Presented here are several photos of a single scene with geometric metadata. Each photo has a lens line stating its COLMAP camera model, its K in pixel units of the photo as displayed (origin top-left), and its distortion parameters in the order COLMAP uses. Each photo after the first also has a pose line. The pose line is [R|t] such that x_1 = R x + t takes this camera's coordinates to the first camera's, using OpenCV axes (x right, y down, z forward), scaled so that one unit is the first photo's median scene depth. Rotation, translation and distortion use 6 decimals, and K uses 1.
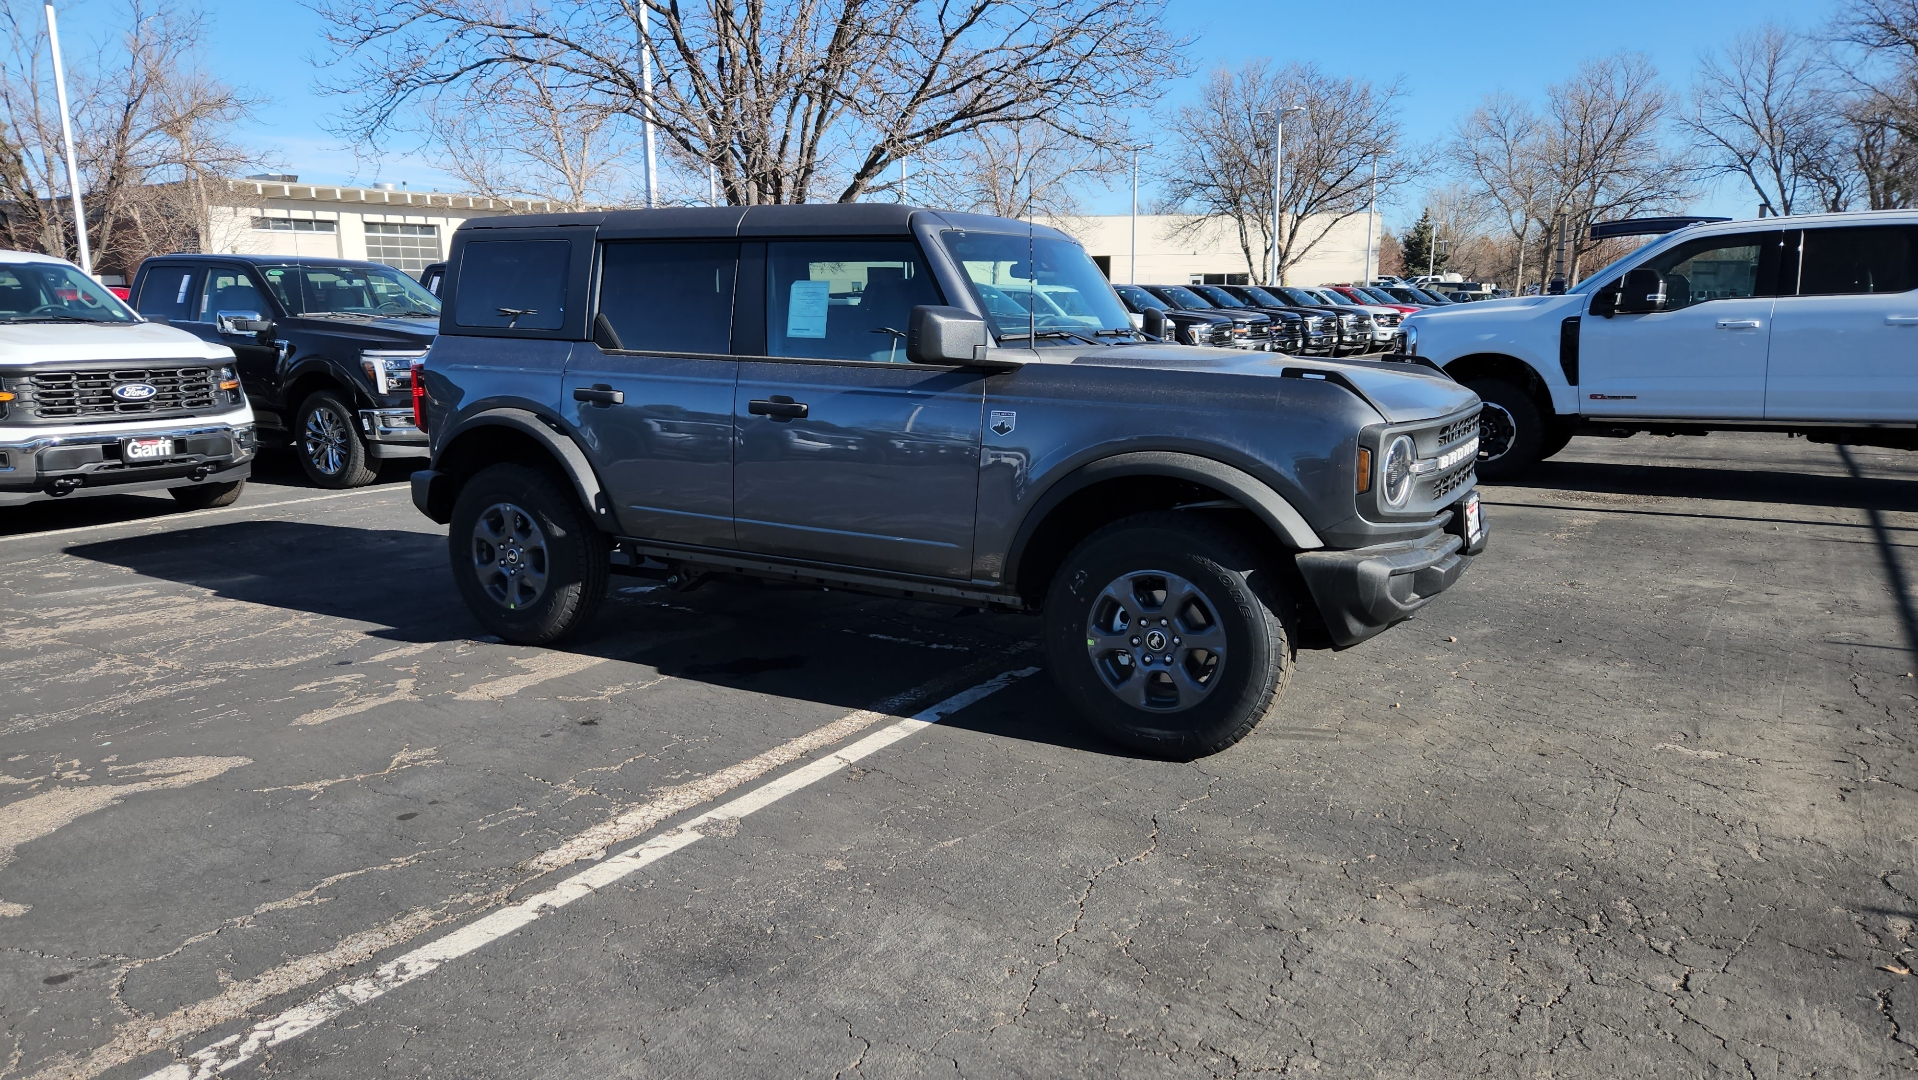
lens RADIAL K [[1285.8, 0, 930.2], [0, 1285.8, 548.2], [0, 0, 1]] dist [0.073325, -0.058413]
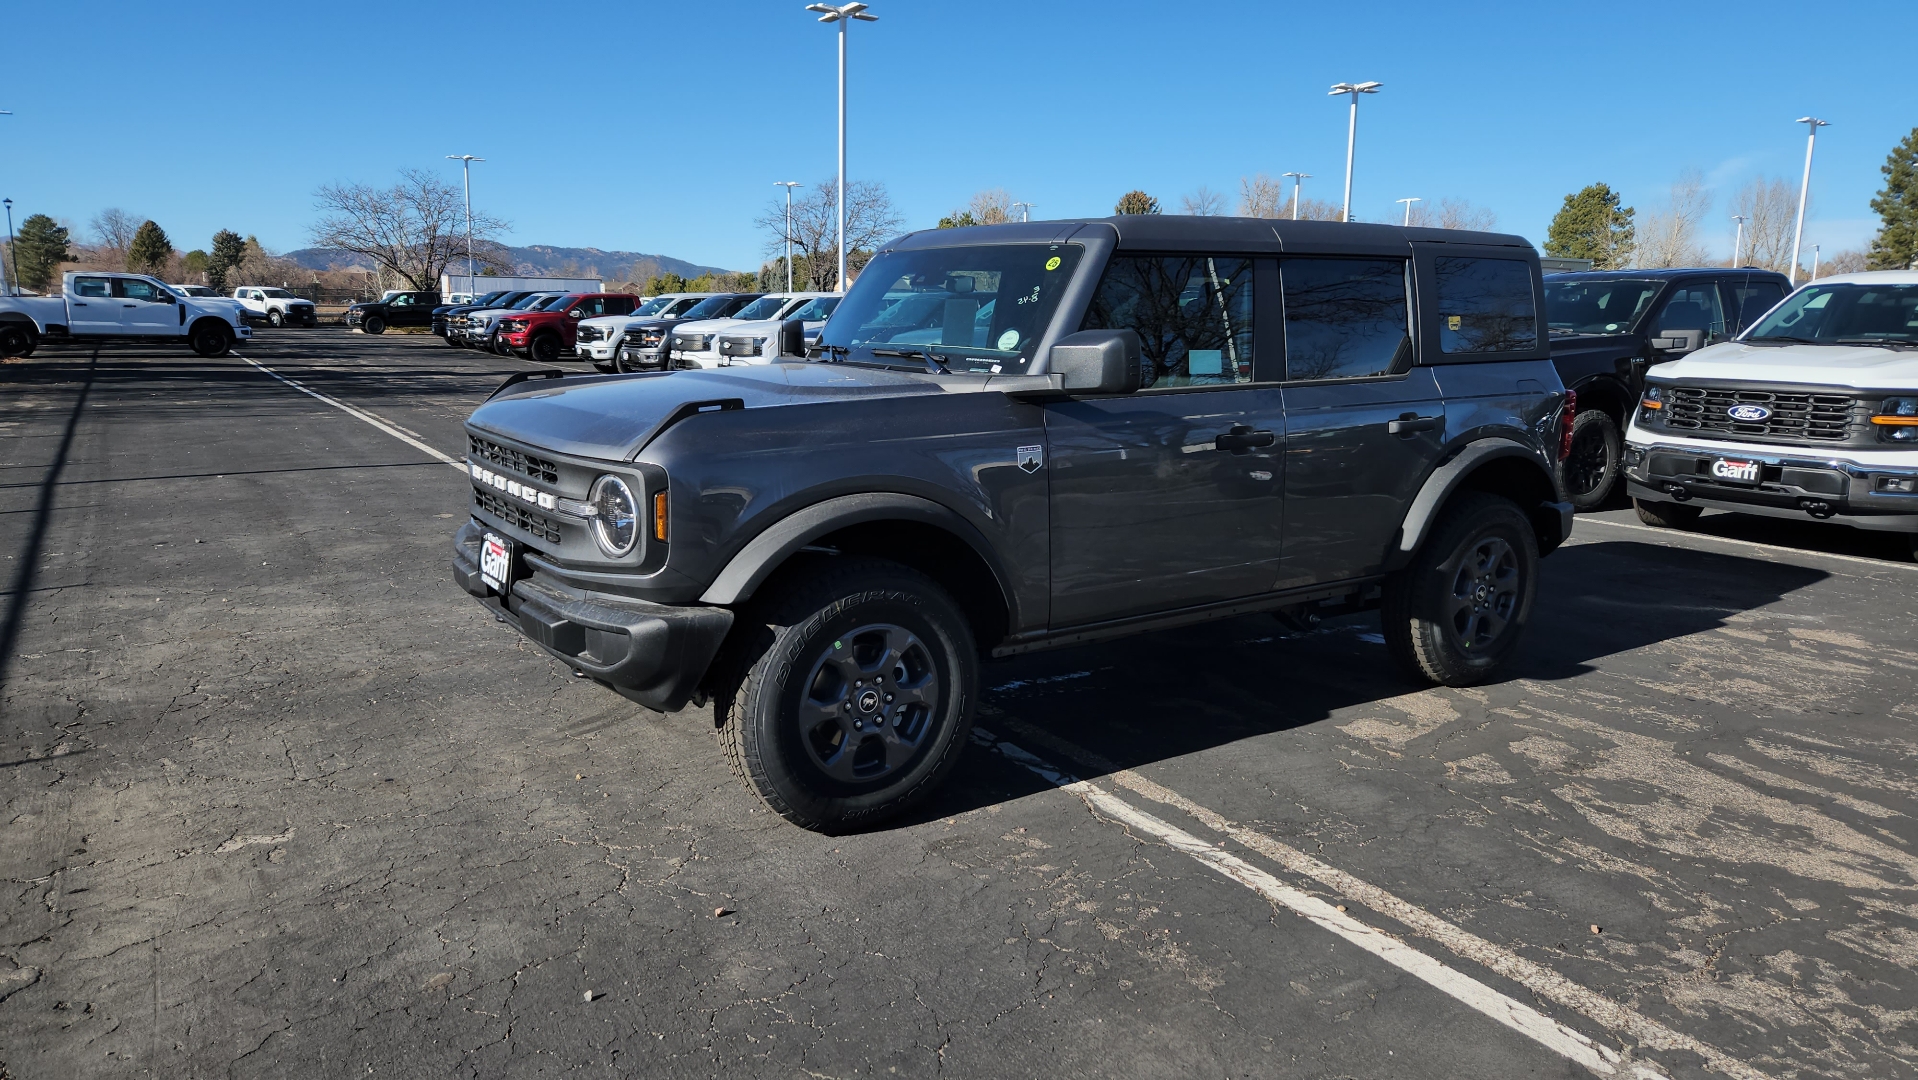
lens RADIAL K [[1282.8, 0, 920.4], [0, 1282.8, 561.0], [0, 0, 1]] dist [0.076499, -0.064554]
pose [[-0.443654, 0.164581, -0.880957, 0.920532], [-0.176791, 0.947605, 0.266064, -0.266487], [0.878588, 0.273785, -0.391312, 1.383532]]
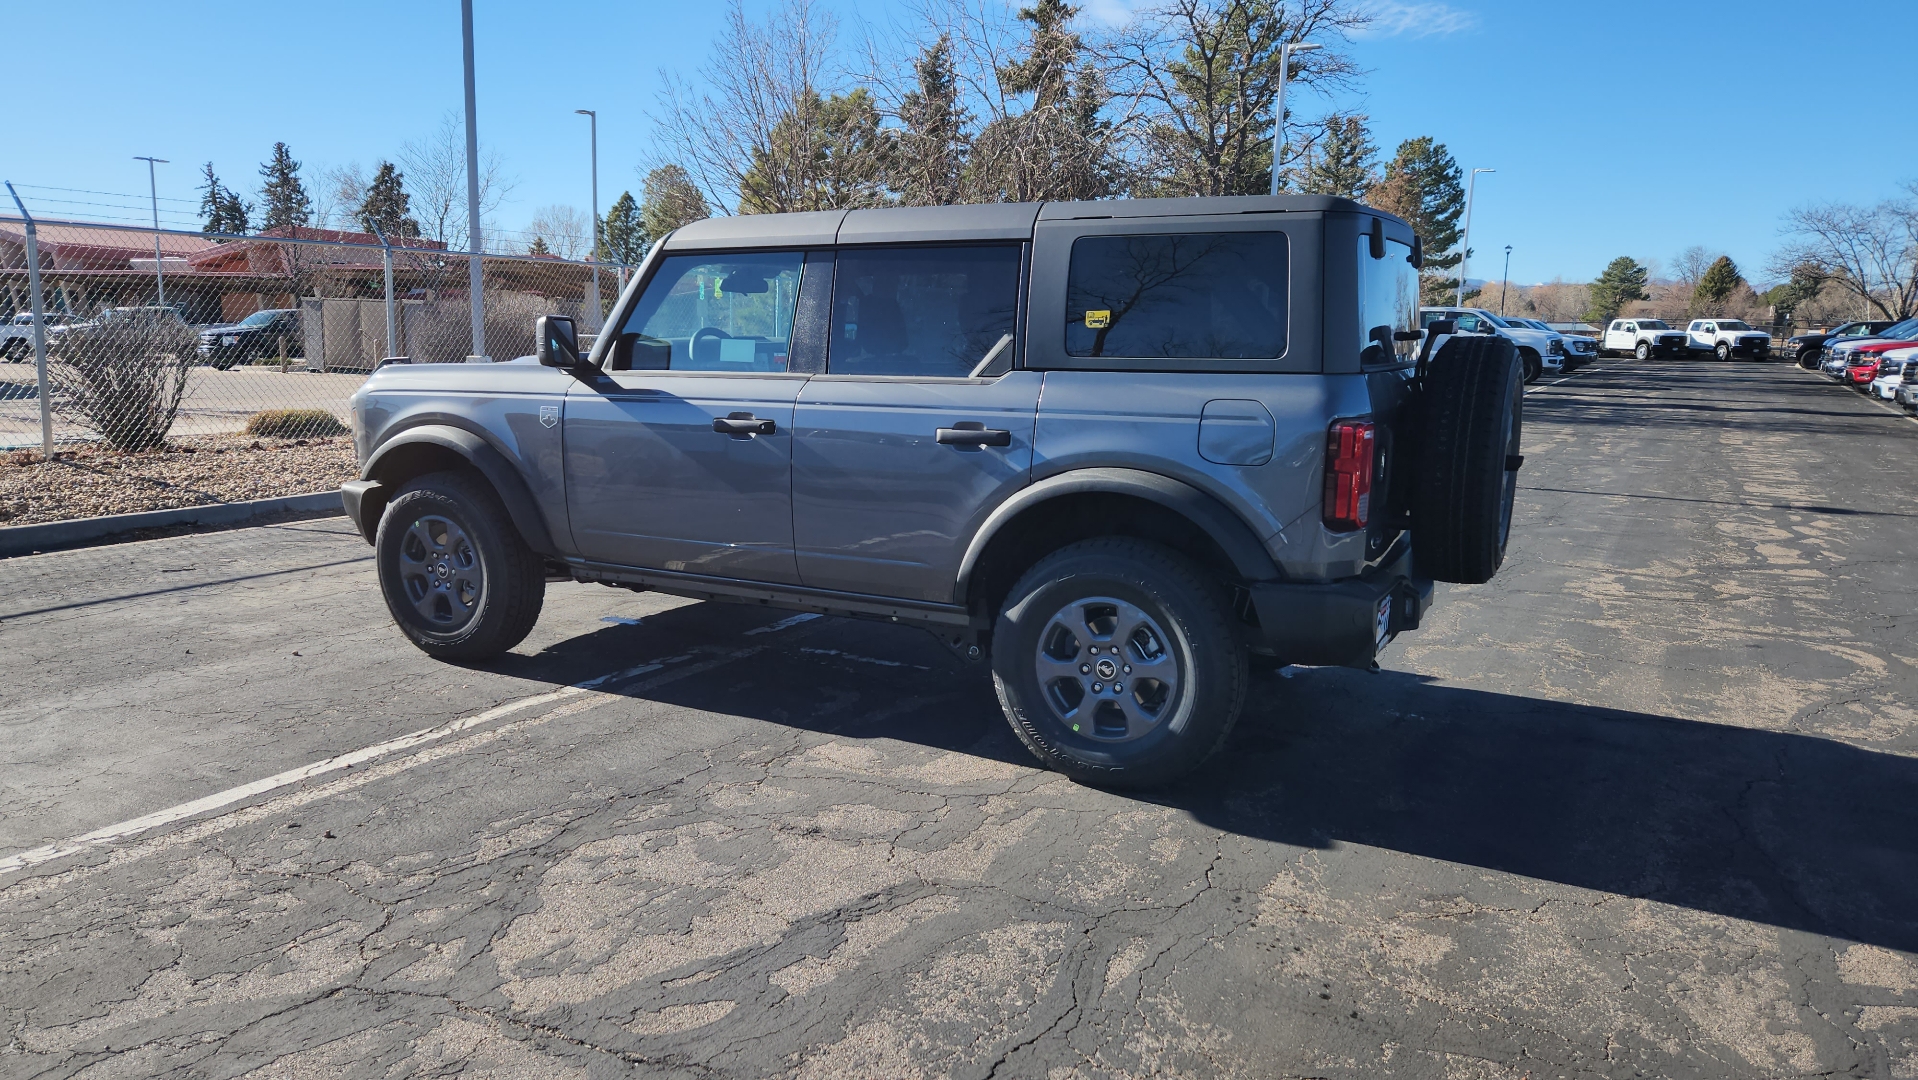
lens RADIAL K [[1271.9, 0, 912.9], [0, 1271.9, 544.4], [0, 0, 1]] dist [0.077475, -0.064559]
pose [[-0.999535, -0.011797, -0.028118, -0.033175], [-0.020844, 0.937379, 0.347686, -0.385183], [0.022255, 0.348110, -0.937189, 2.072893]]
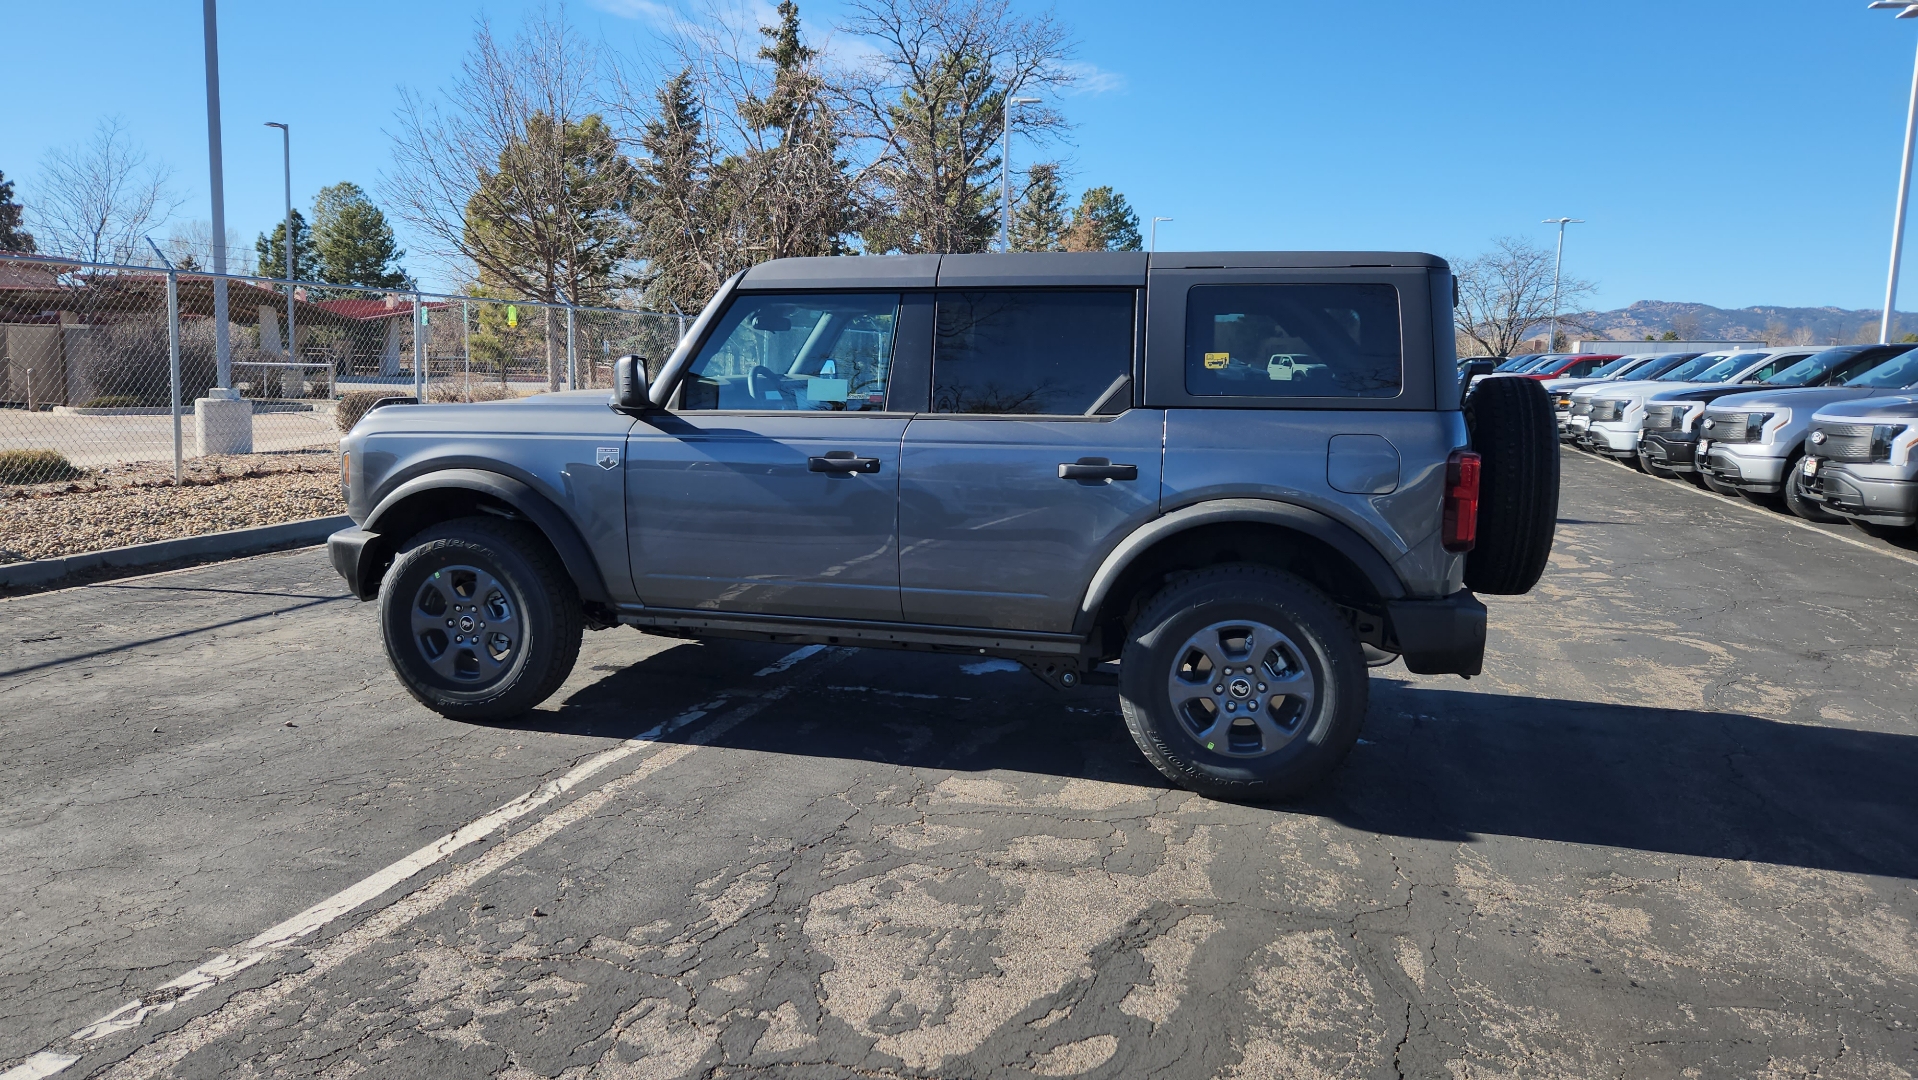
lens RADIAL K [[1274.1, 0, 912.6], [0, 1274.1, 516.3], [0, 0, 1]] dist [0.072817, -0.055669]
pose [[-0.966169, 0.012203, -0.257621, 0.241336], [-0.066765, 0.952996, 0.295535, -0.382941], [0.249118, 0.302737, -0.919940, 2.049506]]
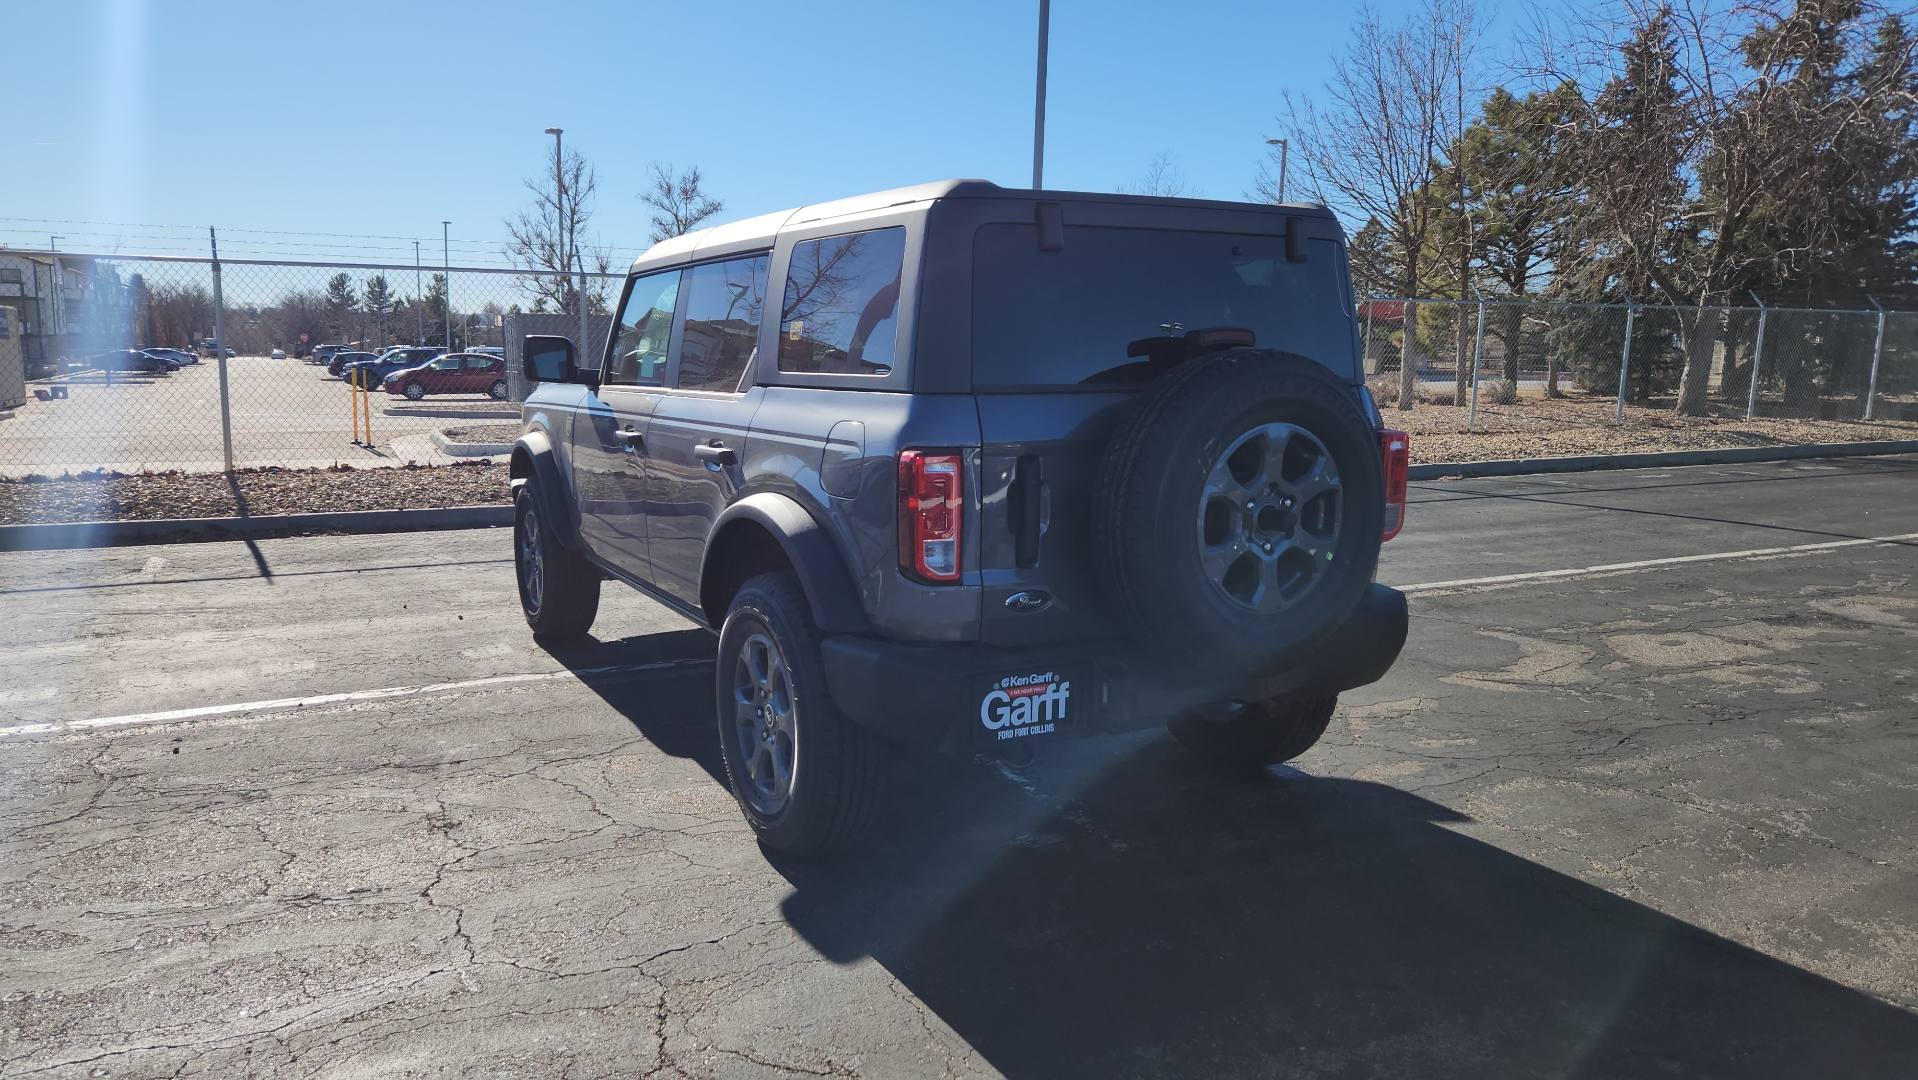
lens RADIAL K [[1271.5, 0, 911.4], [0, 1271.5, 511.6], [0, 0, 1]] dist [0.064245, -0.047754]
pose [[-0.852930, -0.075989, 0.516465, -0.590730], [0.087077, 0.954777, 0.284285, -0.345879], [-0.514711, 0.287448, -0.807741, 1.868575]]
